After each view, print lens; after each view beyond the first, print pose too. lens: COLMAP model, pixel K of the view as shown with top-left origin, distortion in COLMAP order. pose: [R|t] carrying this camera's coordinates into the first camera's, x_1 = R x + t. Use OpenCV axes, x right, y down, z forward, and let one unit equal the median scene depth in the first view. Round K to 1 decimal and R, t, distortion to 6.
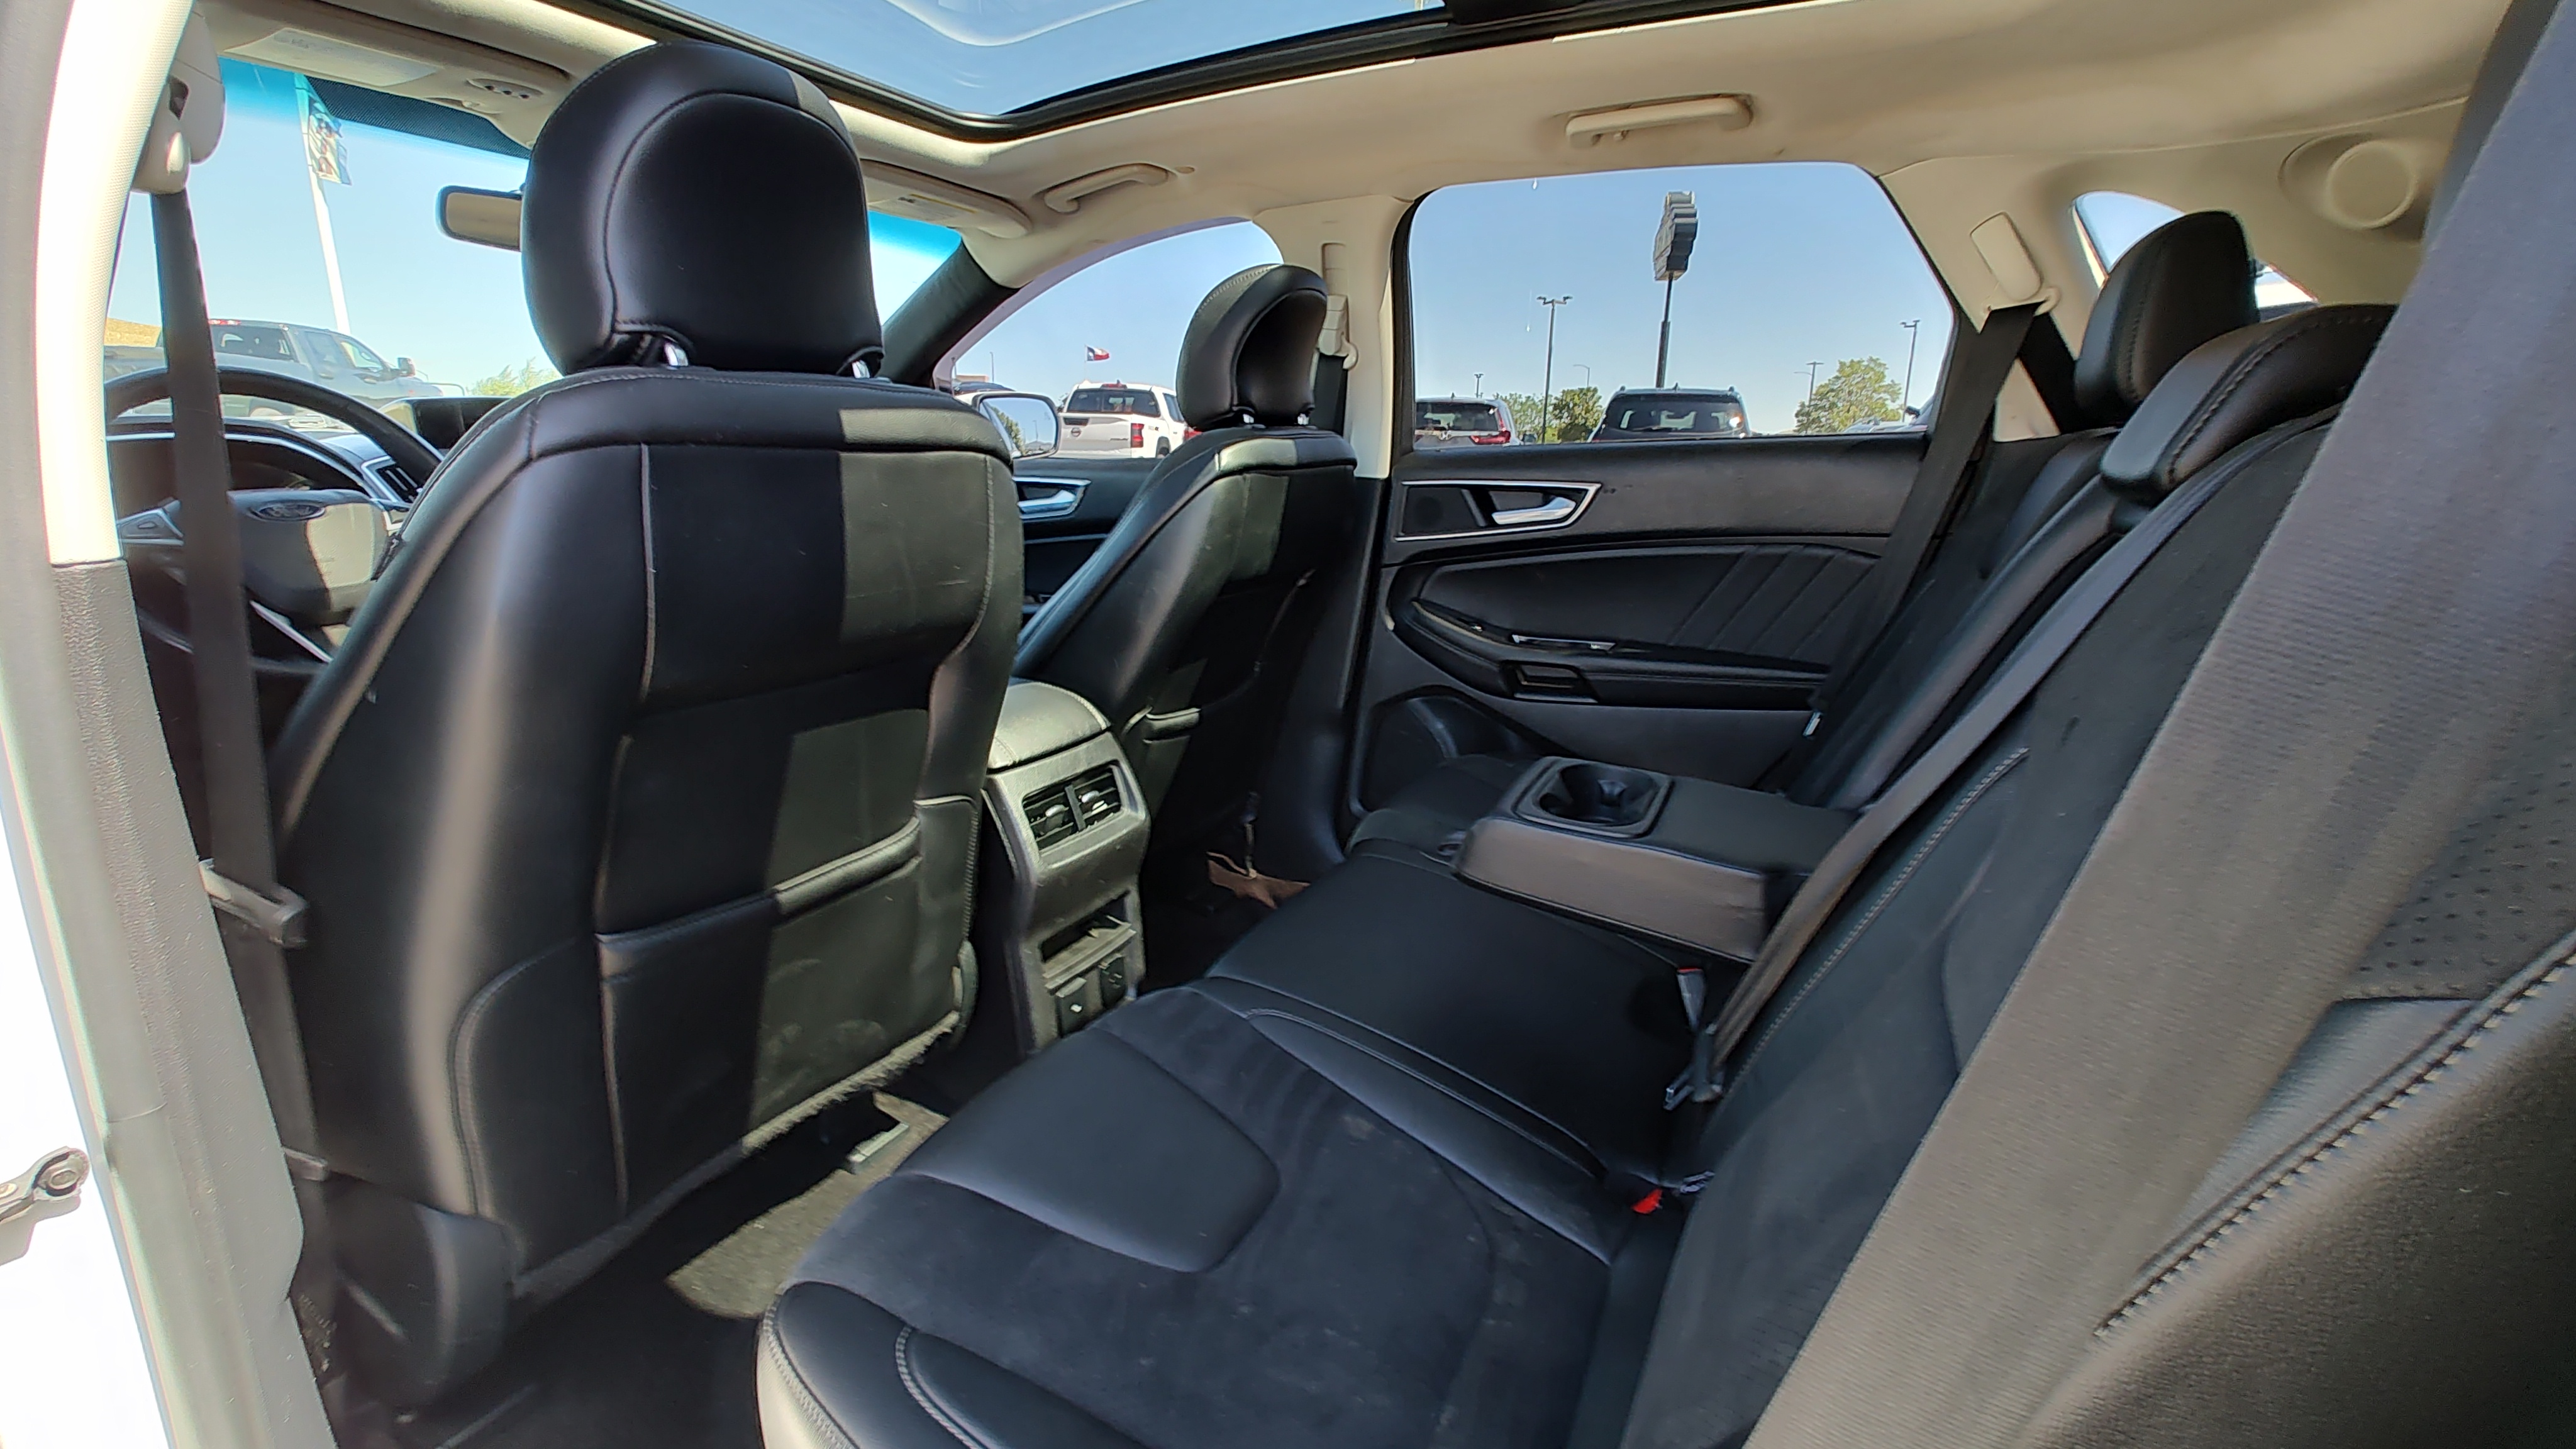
lens RADIAL K [[1086.3, 0, 1313.2], [0, 1086.3, 719.8], [0, 0, 1]] dist [0.011973, -0.000348]
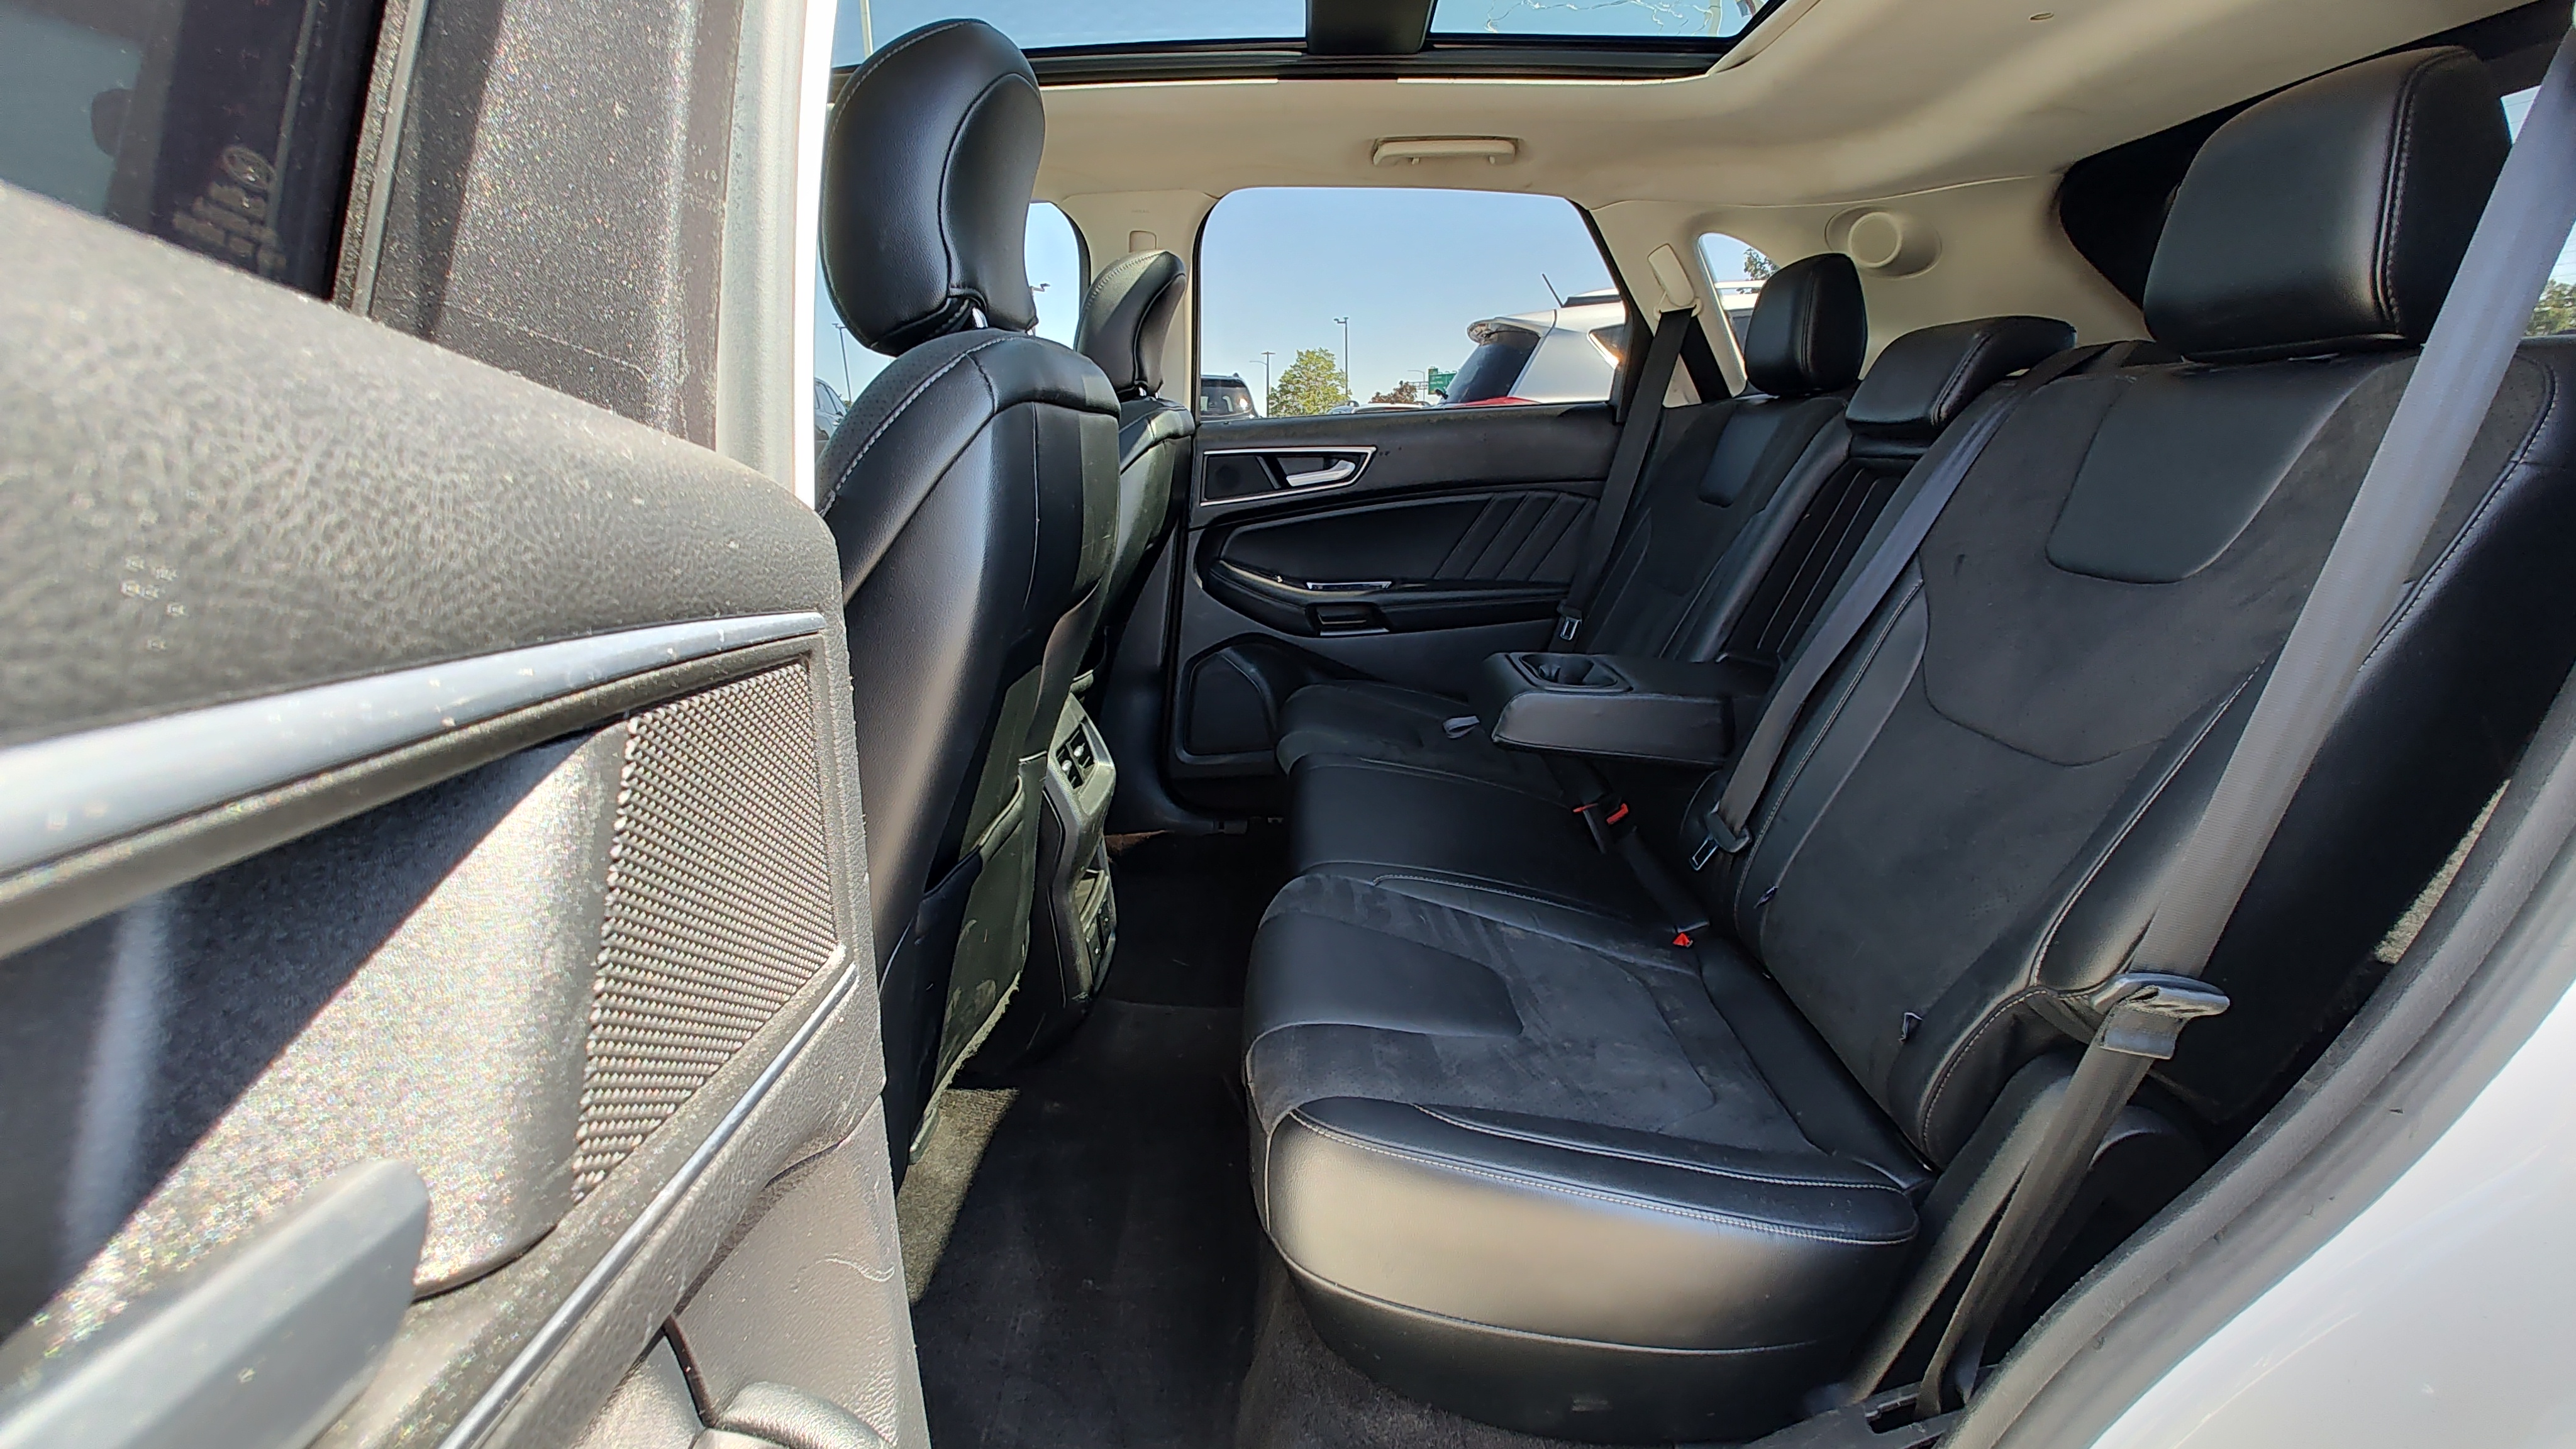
lens RADIAL K [[1086.3, 0, 1294.1], [0, 1086.3, 718.3], [0, 0, 1]] dist [0.011973, -0.000348]
pose [[0.890419, -0.132357, 0.435471, -0.357505], [0.128035, 0.990987, 0.039405, 0.018055], [-0.436761, 0.020669, 0.899340, -0.027750]]
